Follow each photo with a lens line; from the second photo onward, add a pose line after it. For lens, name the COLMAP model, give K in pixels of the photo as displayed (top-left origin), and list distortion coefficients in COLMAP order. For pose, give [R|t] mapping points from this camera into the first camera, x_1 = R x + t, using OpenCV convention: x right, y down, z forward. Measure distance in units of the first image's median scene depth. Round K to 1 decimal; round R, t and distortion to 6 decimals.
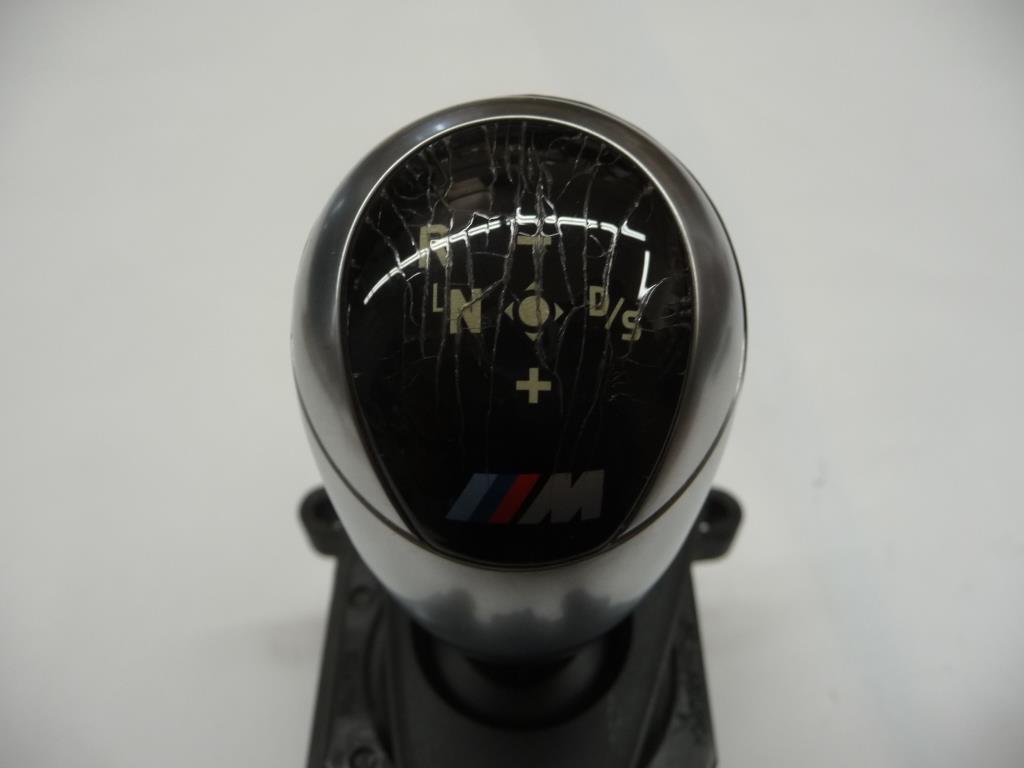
lens RADIAL K [[860.9, 0, 511.7], [0, 860.9, 386.1], [0, 0, 1]] dist [0.013019, 0.000942]
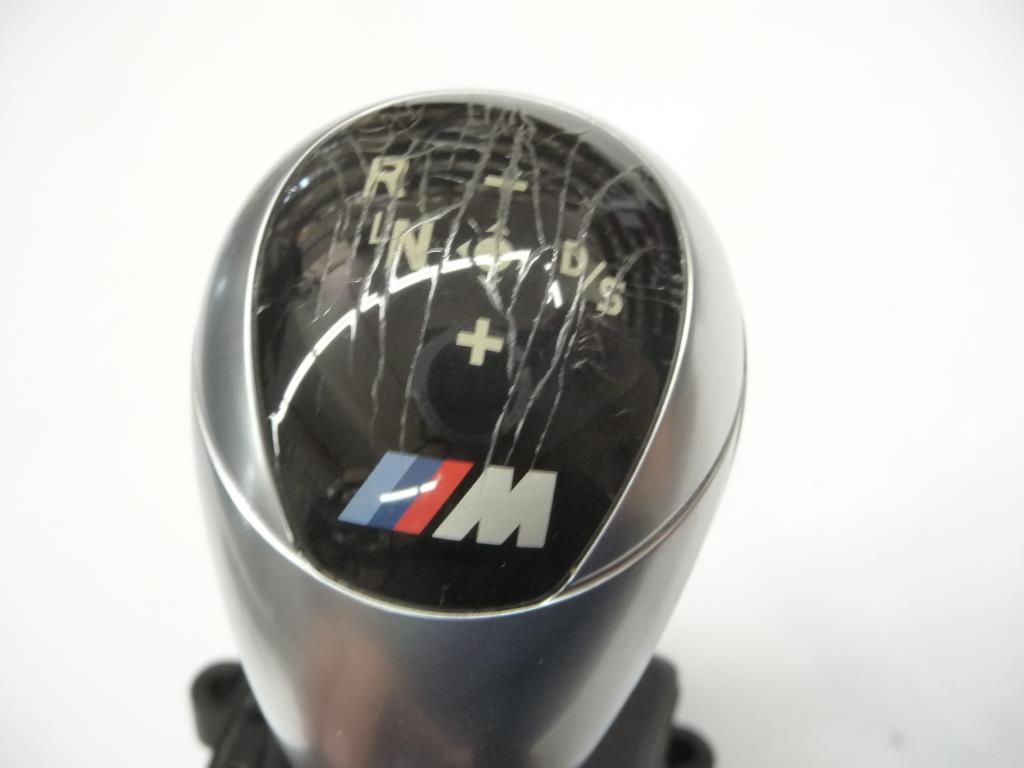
lens RADIAL K [[839.9, 0, 511.9], [0, 839.9, 388.3], [0, 0, 1]] dist [-0.009376, -0.002465]
pose [[0.989755, 0.142752, -0.002775, 0.062253], [-0.136416, 0.939733, -0.313516, 0.271053], [-0.042147, 0.310682, 0.949579, 0.282402]]
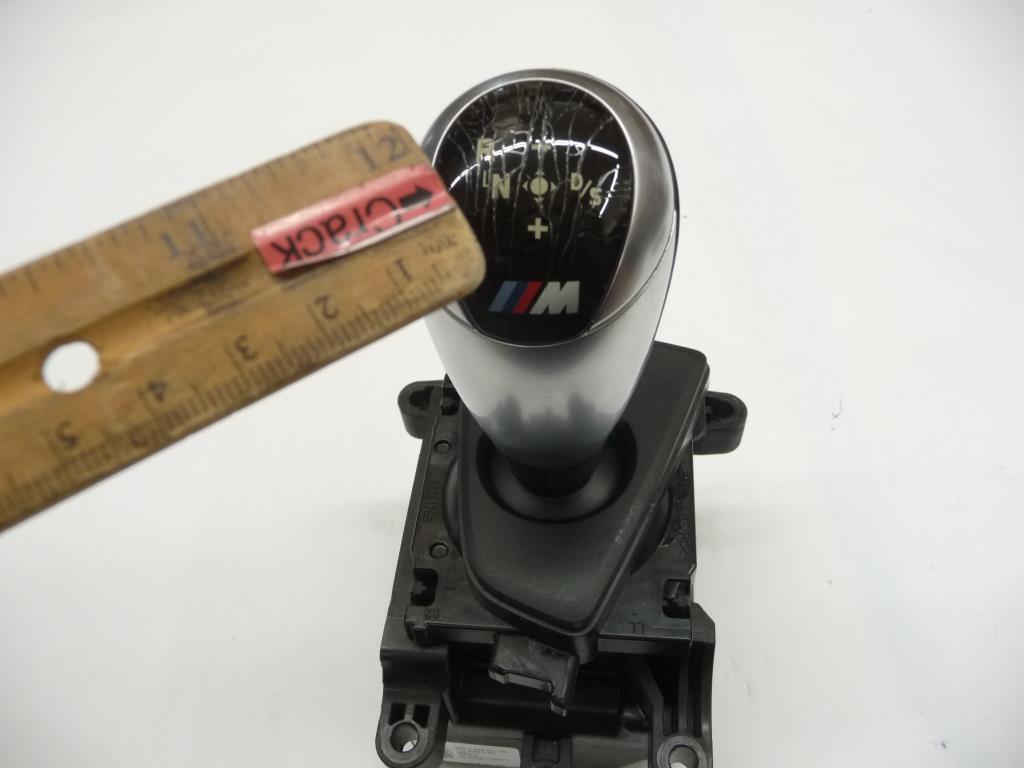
lens RADIAL K [[839.9, 0, 515.2], [0, 839.9, 379.9], [0, 0, 1]] dist [-0.009376, -0.002465]
pose [[0.994804, 0.031367, -0.096861, 0.154243], [-0.030916, 0.999503, 0.006157, 0.297891], [0.097006, -0.003130, 0.995279, -0.716645]]
